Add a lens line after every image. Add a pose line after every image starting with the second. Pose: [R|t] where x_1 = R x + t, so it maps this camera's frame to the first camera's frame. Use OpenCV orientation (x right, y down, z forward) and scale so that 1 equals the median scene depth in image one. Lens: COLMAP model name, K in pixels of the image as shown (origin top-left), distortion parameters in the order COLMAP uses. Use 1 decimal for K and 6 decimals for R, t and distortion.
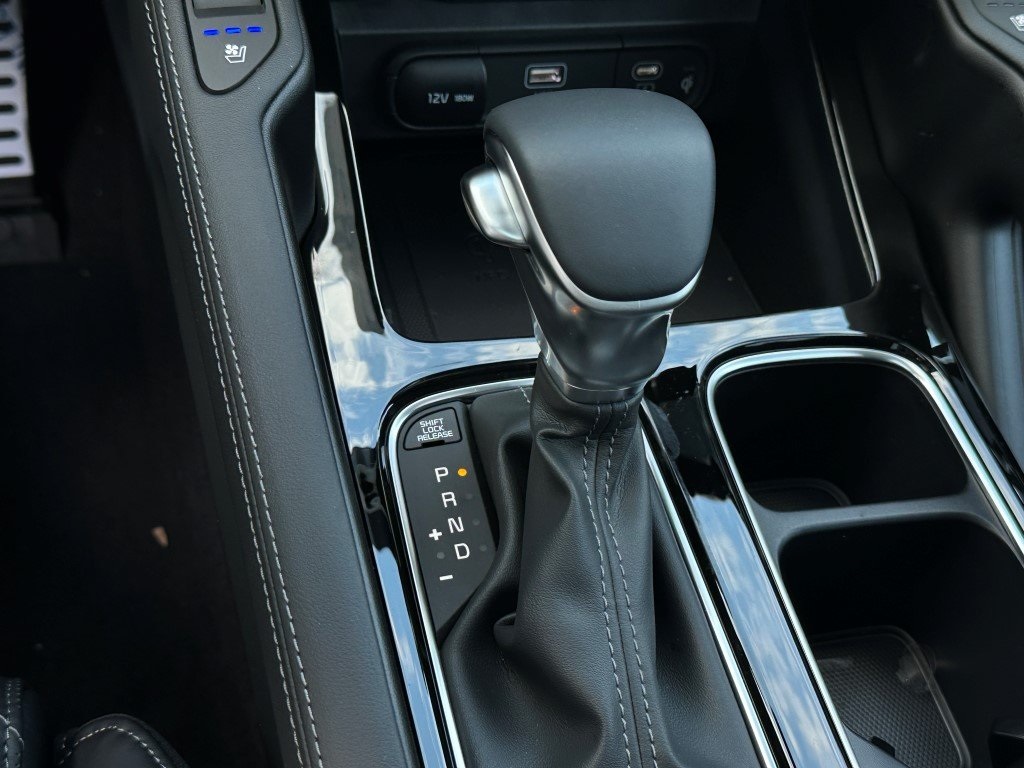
lens RADIAL K [[1383.8, 0, 507.2], [0, 1383.8, 384.9], [0, 0, 1]] dist [0.133399, 0.000000]
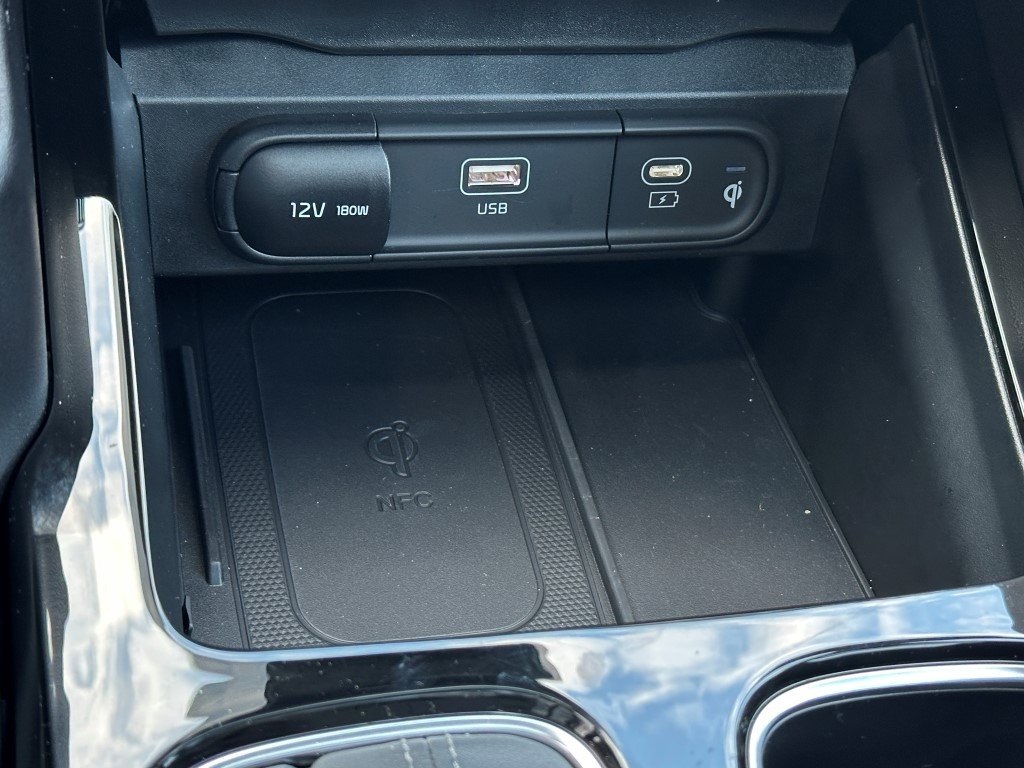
lens RADIAL K [[1788.7, 0, 510.4], [0, 1788.7, 389.6], [0, 0, 1]] dist [0.108618, 0.000000]
pose [[0.999628, 0.017552, -0.020856, 0.054106], [-0.019546, 0.994834, -0.099615, -0.055559], [0.018999, 0.099986, 0.994807, 0.250148]]
